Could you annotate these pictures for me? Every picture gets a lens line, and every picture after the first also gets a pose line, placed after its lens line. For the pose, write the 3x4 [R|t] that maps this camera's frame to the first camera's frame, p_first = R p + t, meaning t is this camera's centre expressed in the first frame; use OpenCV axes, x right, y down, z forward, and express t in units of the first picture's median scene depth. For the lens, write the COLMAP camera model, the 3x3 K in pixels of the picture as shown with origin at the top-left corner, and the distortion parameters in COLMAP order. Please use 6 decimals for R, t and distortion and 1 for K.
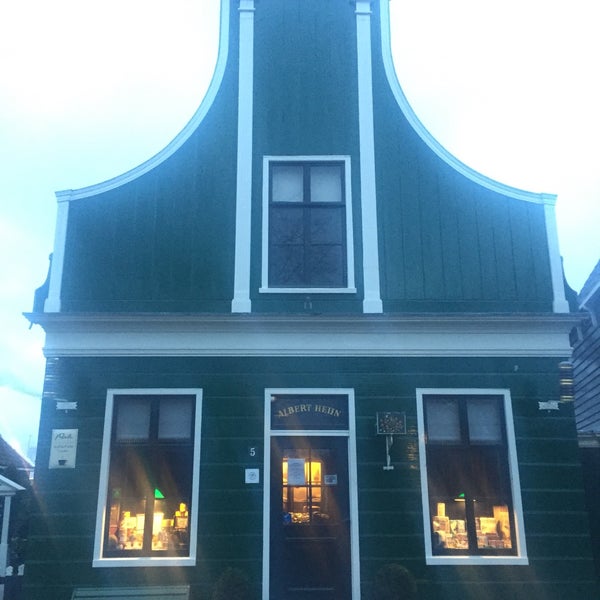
lens RADIAL K [[702.4, 0, 295.5], [0, 702.4, 294.8], [0, 0, 1]] dist [0.062465, 0.000000]
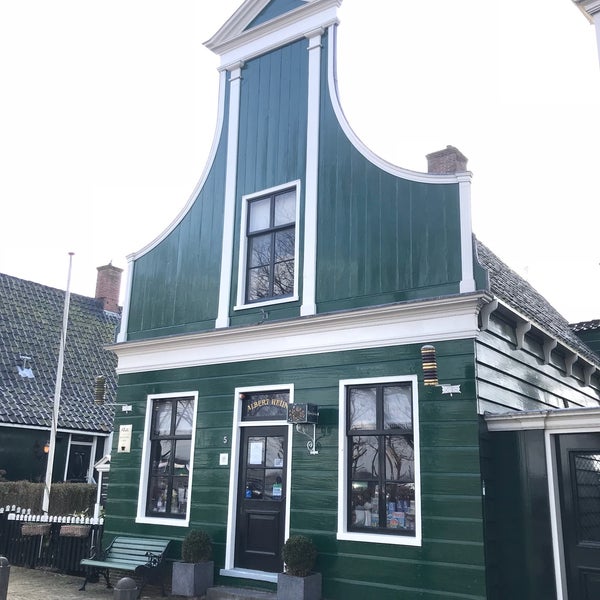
lens RADIAL K [[667.3, 0, 302.8], [0, 667.3, 305.8], [0, 0, 1]] dist [0.051268, 0.000000]
pose [[0.807400, -0.125613, -0.576478, 0.740376], [0.128809, 0.991033, -0.035538, 0.047539], [0.575773, -0.045562, 0.816339, 0.124517]]
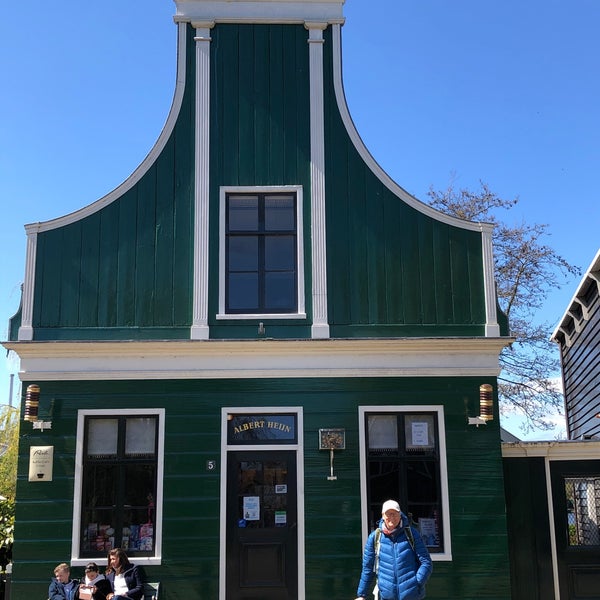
lens RADIAL K [[948.3, 0, 302.4], [0, 948.3, 296.1], [0, 0, 1]] dist [0.103073, 0.000000]
pose [[0.999961, -0.008678, -0.001316, 0.086527], [0.008744, 0.997959, 0.063257, -0.134505], [0.000764, -0.063266, 0.997996, -0.475324]]
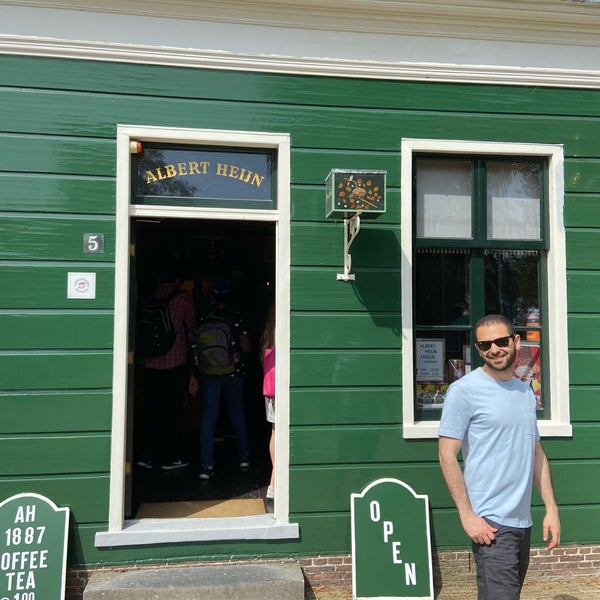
lens RADIAL K [[590.8, 0, 309.8], [0, 590.8, 303.4], [0, 0, 1]] dist [0.051718, 0.008956]
pose [[0.991549, 0.012611, 0.129117, 0.041645], [-0.041259, 0.974242, 0.221697, 0.157936], [-0.122995, -0.225151, 0.966530, 0.530187]]
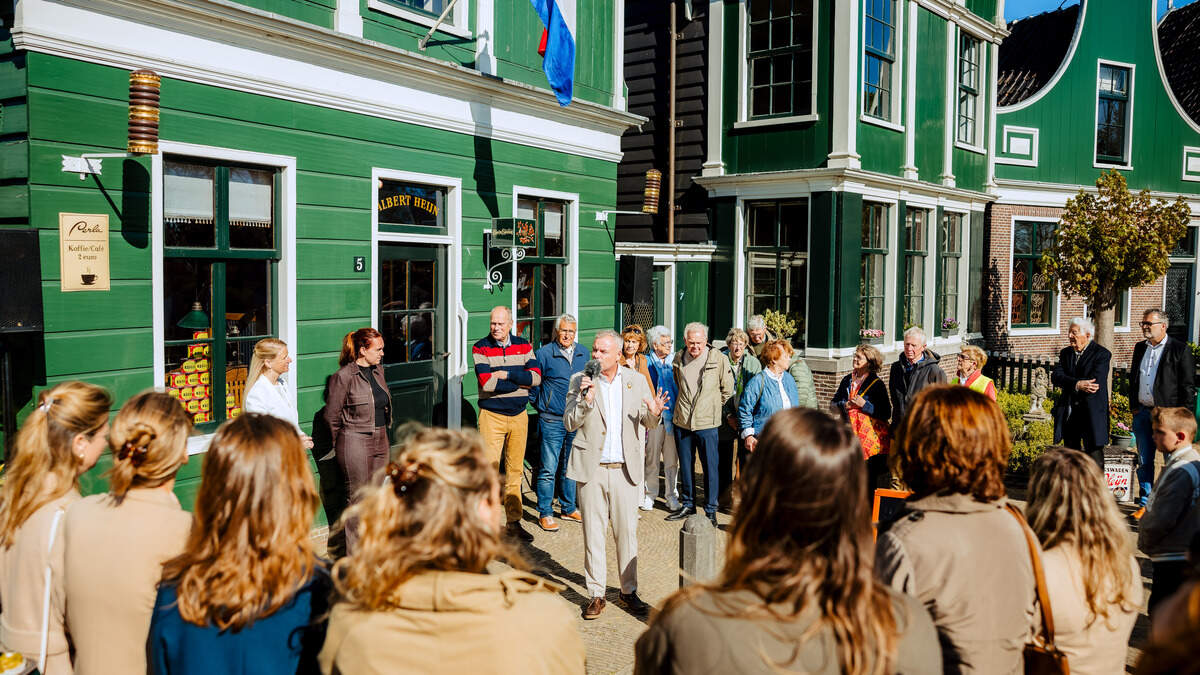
lens RADIAL K [[1013.5, 0, 600.6], [0, 1013.5, 334.9], [0, 0, 1]] dist [-0.010135, -0.005202]
pose [[0.518628, -0.049840, 0.853546, -0.723539], [-0.246801, 0.947078, 0.205262, 0.038254], [-0.818605, -0.317110, 0.478881, 0.346173]]
